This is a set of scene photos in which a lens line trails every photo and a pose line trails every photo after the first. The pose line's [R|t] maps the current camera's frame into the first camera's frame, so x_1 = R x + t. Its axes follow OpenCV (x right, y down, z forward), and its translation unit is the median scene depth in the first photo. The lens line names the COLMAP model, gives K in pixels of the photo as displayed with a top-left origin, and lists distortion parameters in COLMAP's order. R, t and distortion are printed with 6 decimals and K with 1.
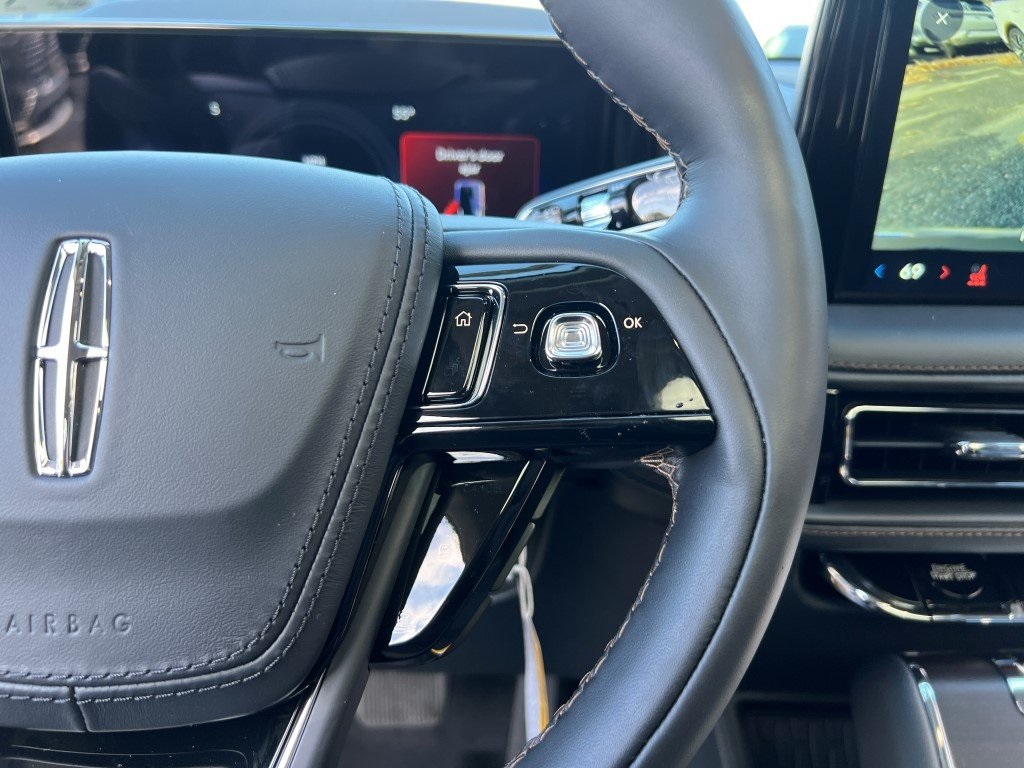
lens RADIAL K [[768.6, 0, 515.3], [0, 768.6, 365.0], [0, 0, 1]] dist [0.035904, -0.065786]
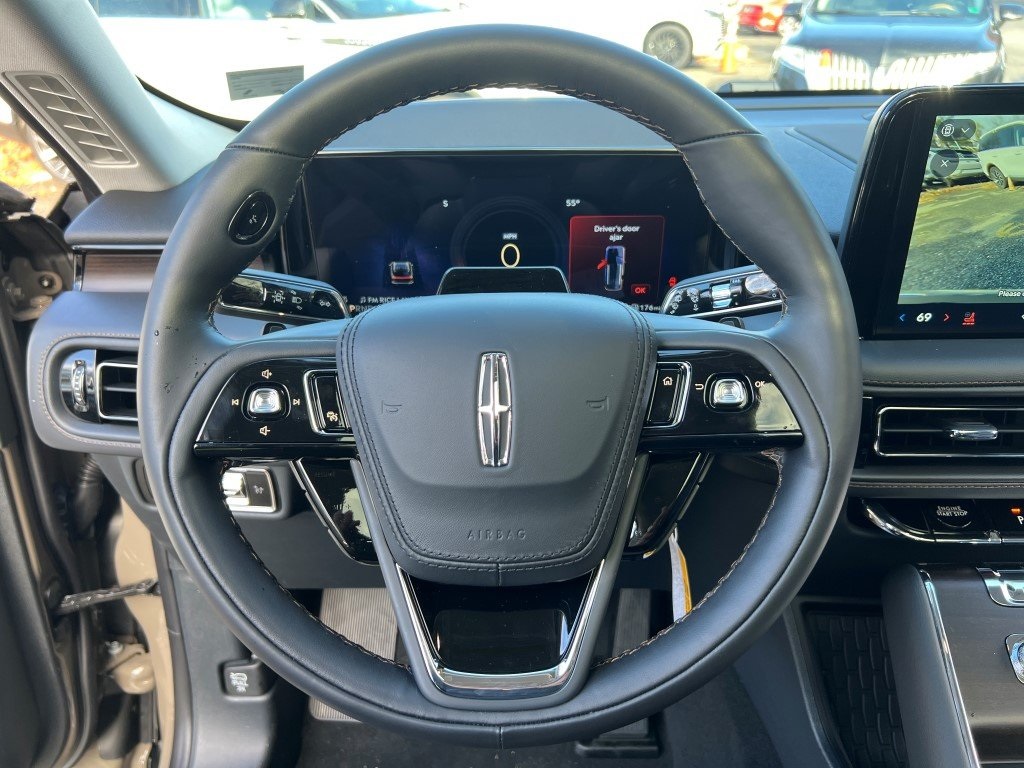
lens RADIAL K [[768.6, 0, 515.3], [0, 768.6, 365.0], [0, 0, 1]] dist [0.035904, -0.065786]
pose [[0.998224, -0.013981, -0.057905, -0.227142], [0.018031, 0.997383, 0.070018, -0.163034], [0.056775, -0.070938, 0.995864, -0.629465]]
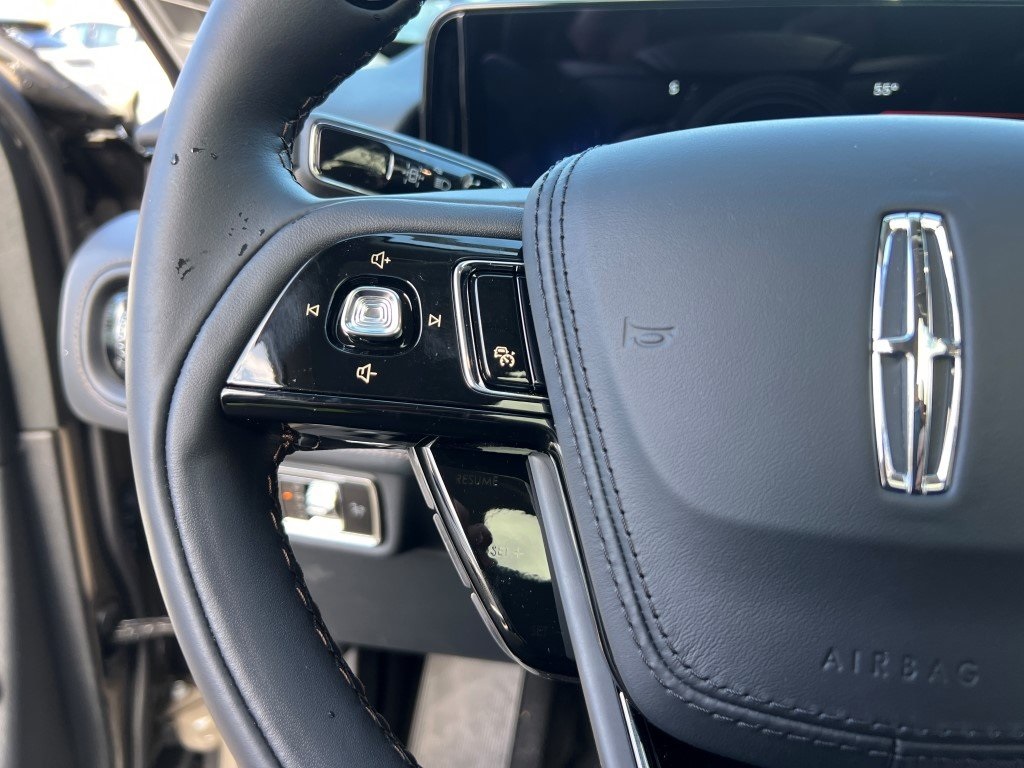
lens RADIAL K [[768.6, 0, 515.3], [0, 768.6, 365.0], [0, 0, 1]] dist [0.035904, -0.065786]
pose [[0.977079, 0.051276, -0.206608, -0.478603], [-0.050256, 0.998684, 0.010187, 0.010235], [0.206858, 0.000429, 0.978371, 0.046863]]
